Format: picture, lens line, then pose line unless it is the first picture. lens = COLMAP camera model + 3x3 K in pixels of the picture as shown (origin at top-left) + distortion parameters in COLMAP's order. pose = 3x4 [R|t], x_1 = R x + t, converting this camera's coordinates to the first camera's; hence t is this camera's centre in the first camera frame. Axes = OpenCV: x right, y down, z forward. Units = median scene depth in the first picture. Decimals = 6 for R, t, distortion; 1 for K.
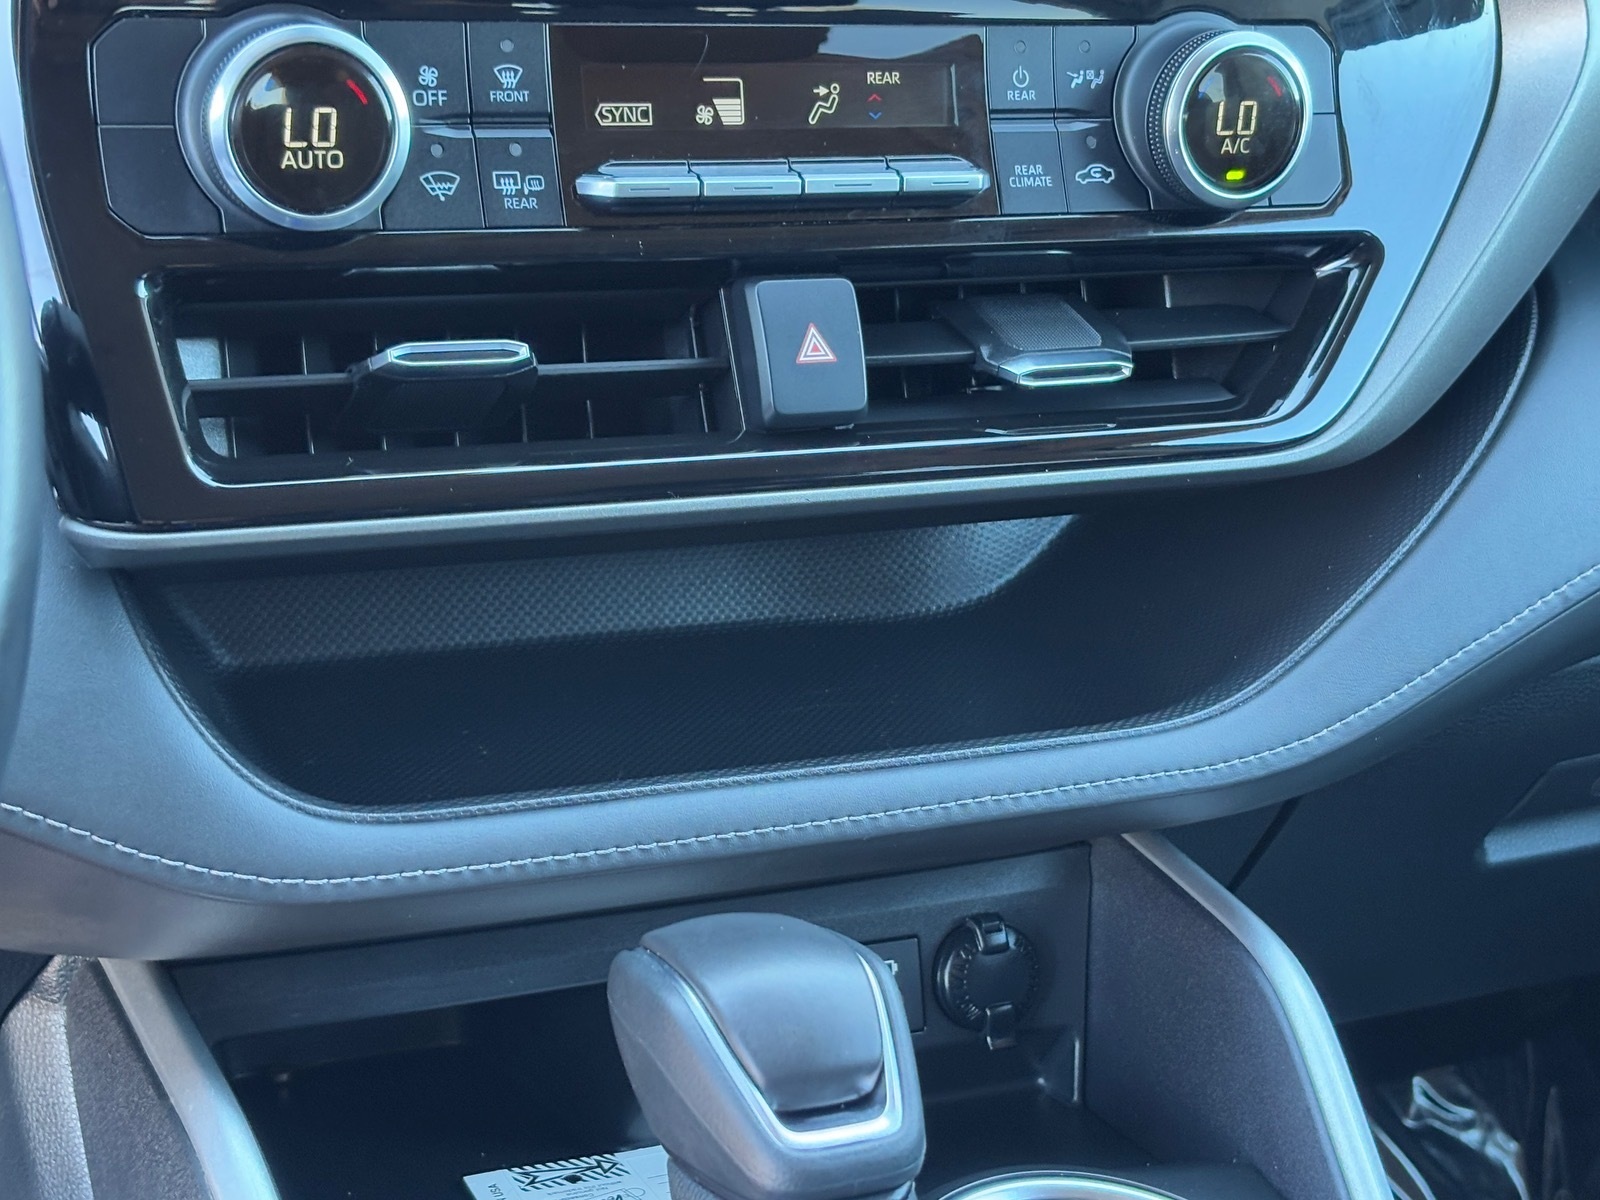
lens RADIAL K [[2654.2, 0, 799.0], [0, 2654.2, 599.2], [0, 0, 1]] dist [0.329533, -1.495873]
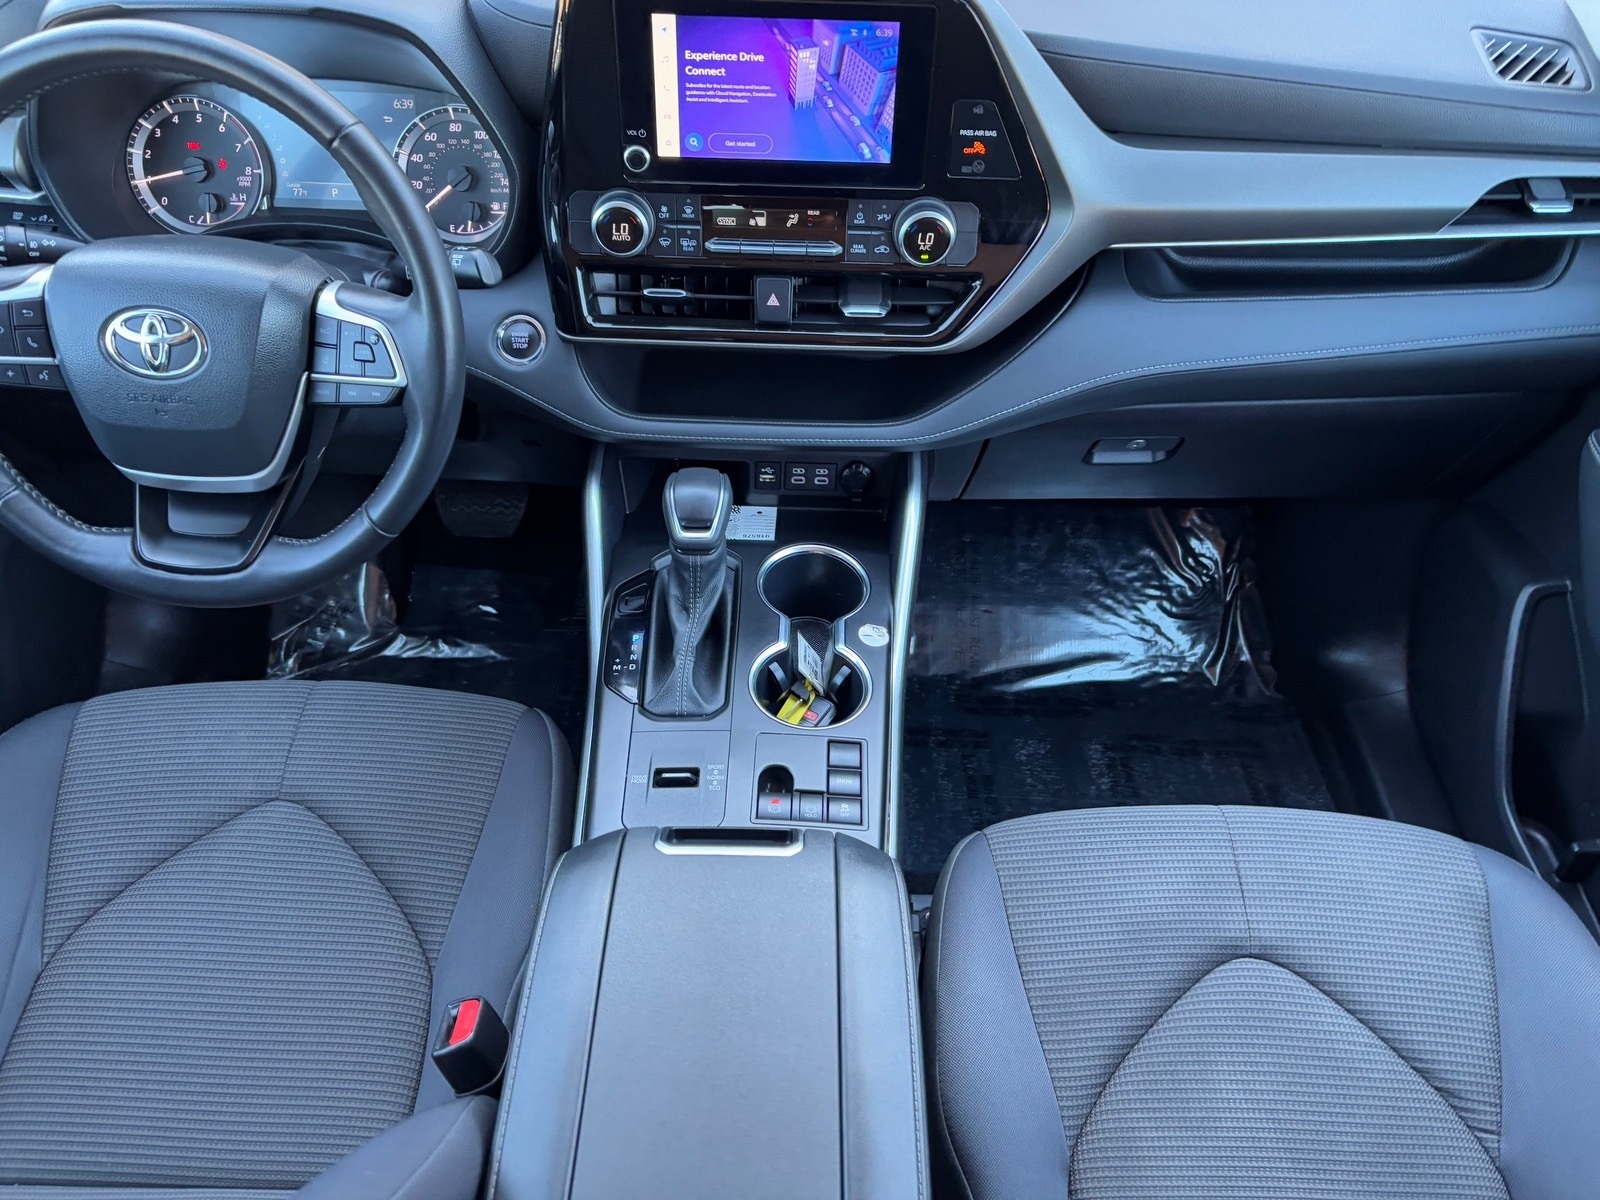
lens RADIAL K [[1215.5, 0, 806.7], [0, 1215.5, 586.6], [0, 0, 1]] dist [0.014239, -0.001448]
pose [[0.911808, 0.248164, -0.327140, 0.609994], [-0.110320, 0.915466, 0.386976, -0.348316], [0.395519, -0.316758, 0.862107, -0.392272]]
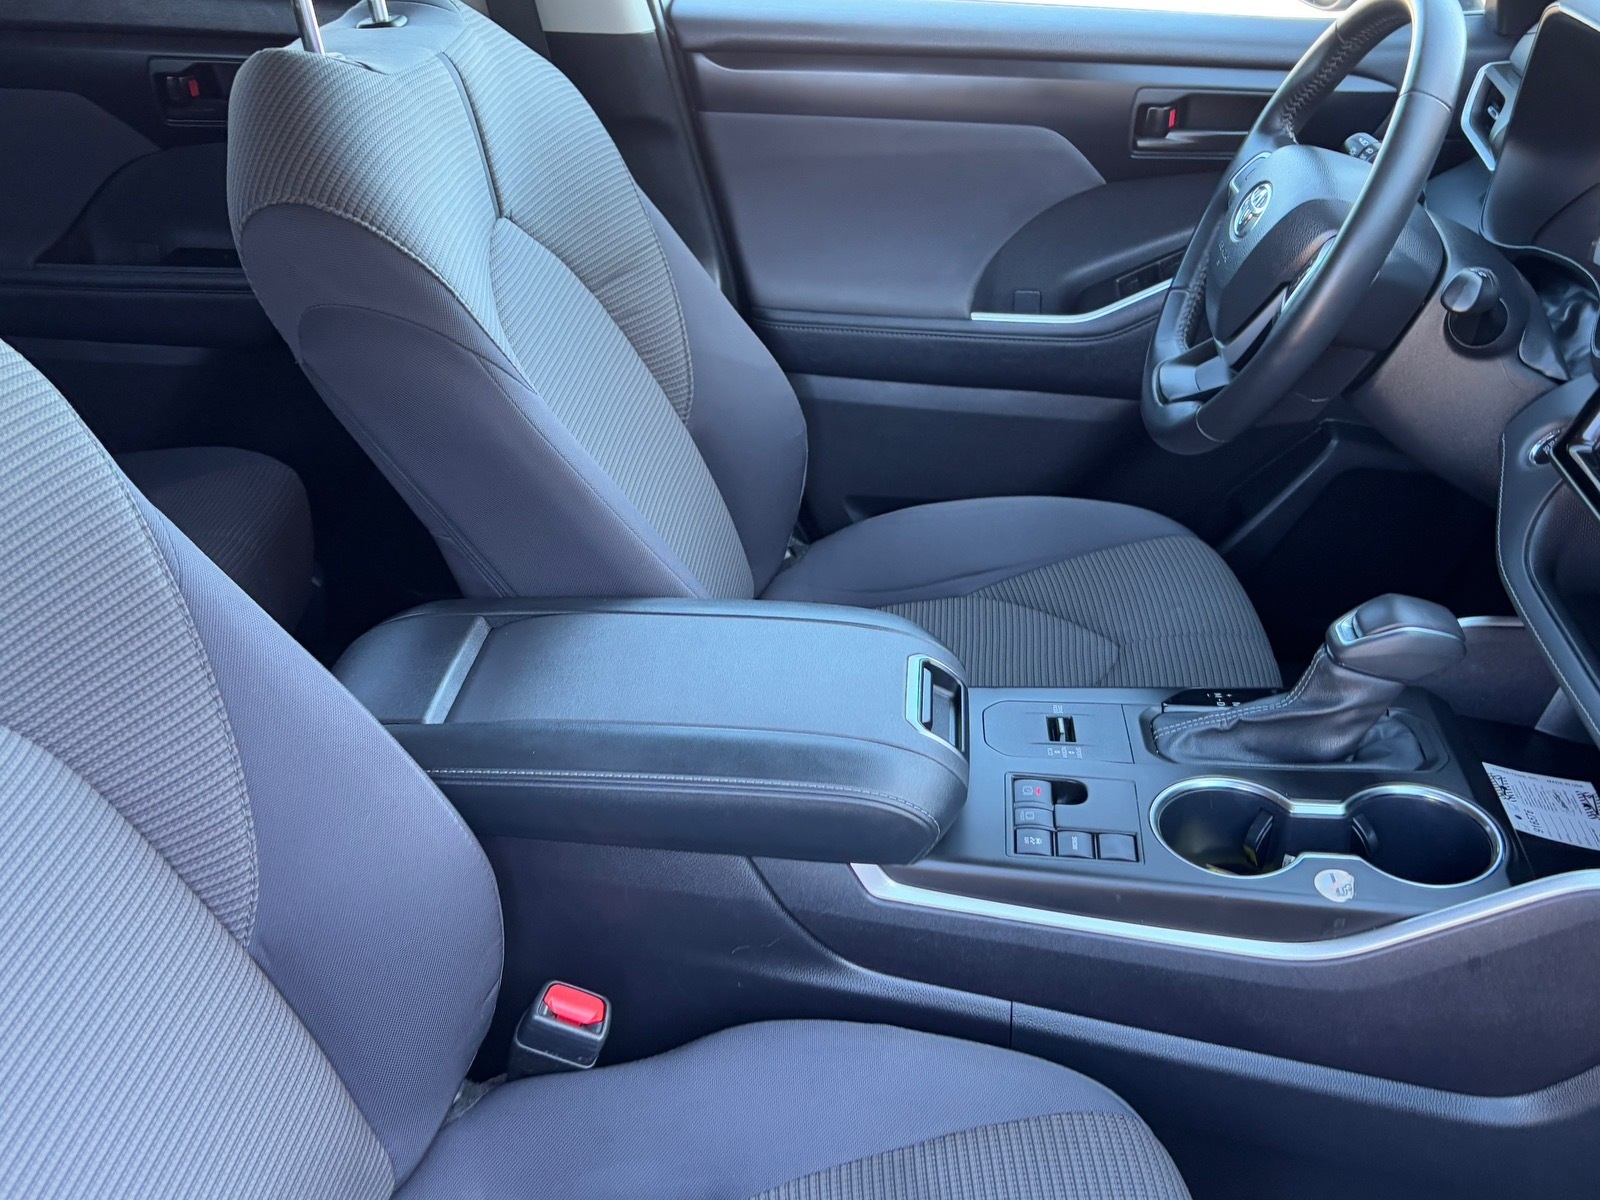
lens RADIAL K [[1614.3, 0, 751.1], [0, 1614.3, 599.0], [0, 0, 1]] dist [0.097746, -0.309193]
pose [[-0.504154, 0.376086, -0.777424, 1.507089], [-0.308984, 0.762061, 0.569028, -0.584308], [0.806448, 0.527089, -0.267992, 0.740278]]
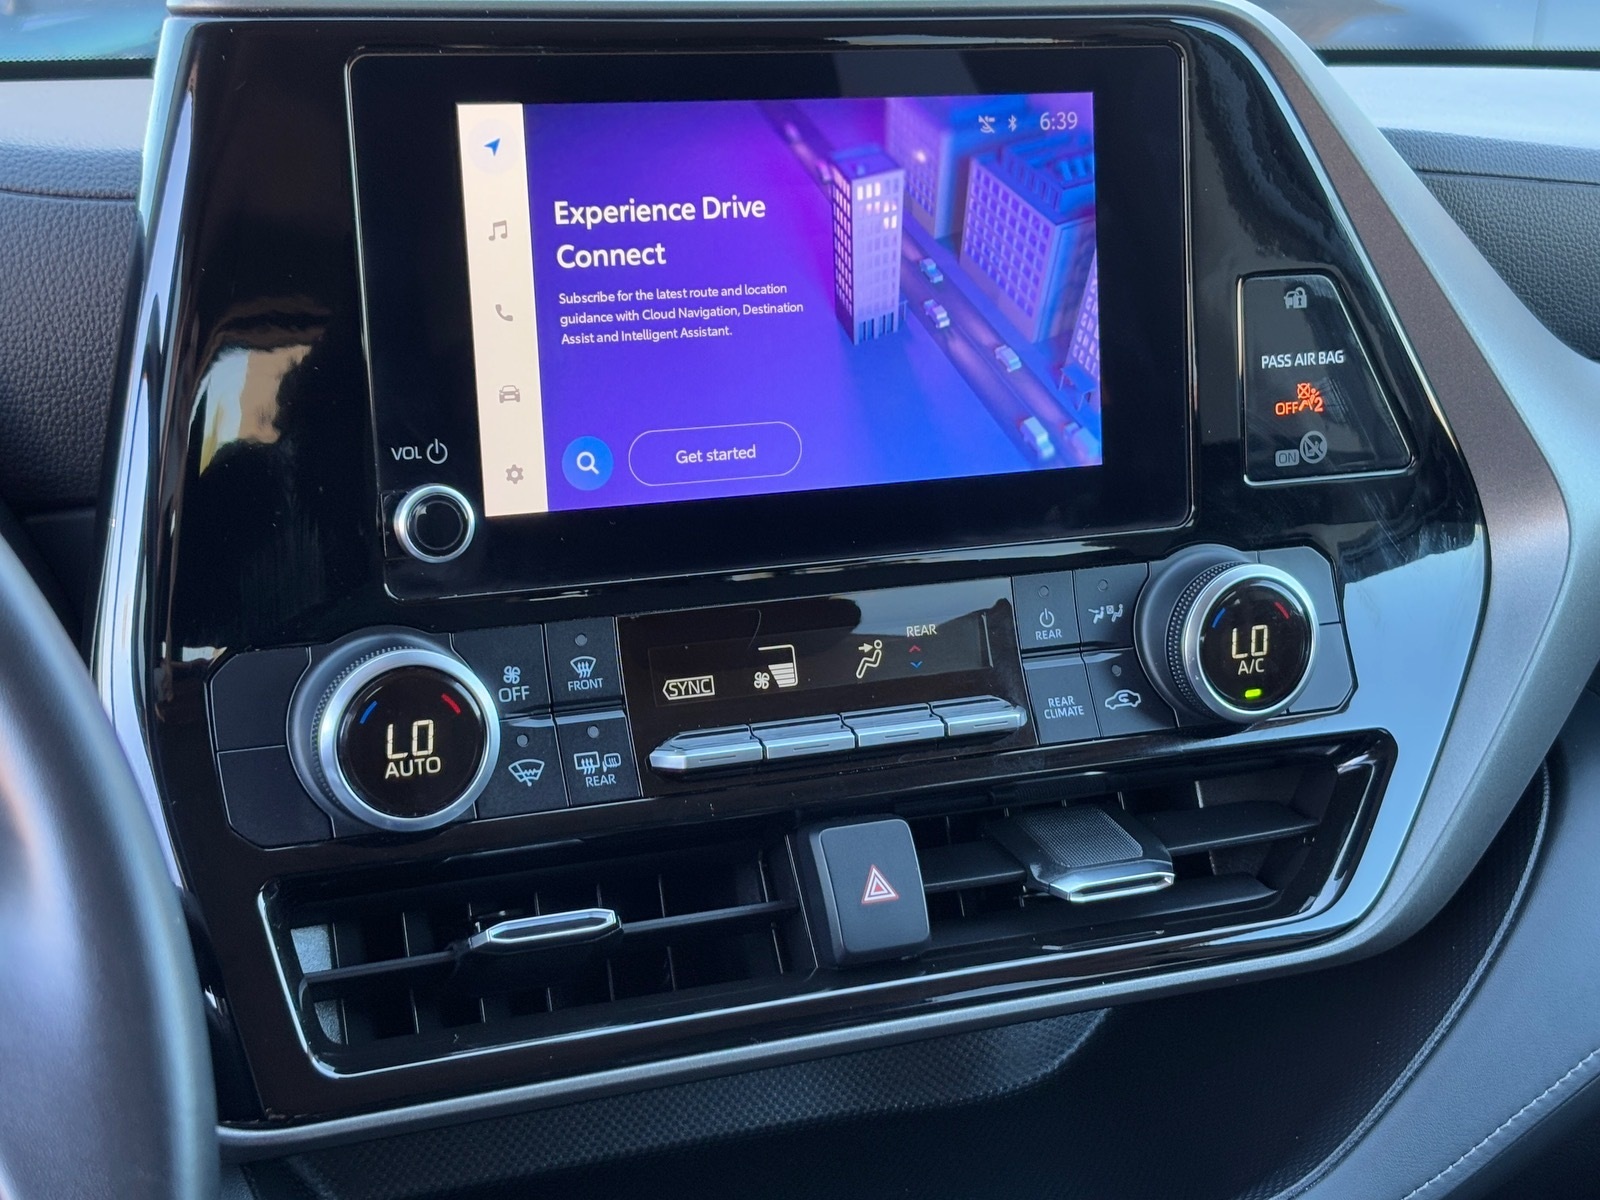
lens RADIAL K [[2644.3, 0, 784.9], [0, 2644.3, 630.5], [0, 0, 1]] dist [0.338357, -1.624816]
pose [[0.997637, -0.067853, -0.010788, -0.012414], [0.066188, 0.991272, -0.114013, -0.075405], [0.018430, 0.113030, 0.993421, -0.072689]]
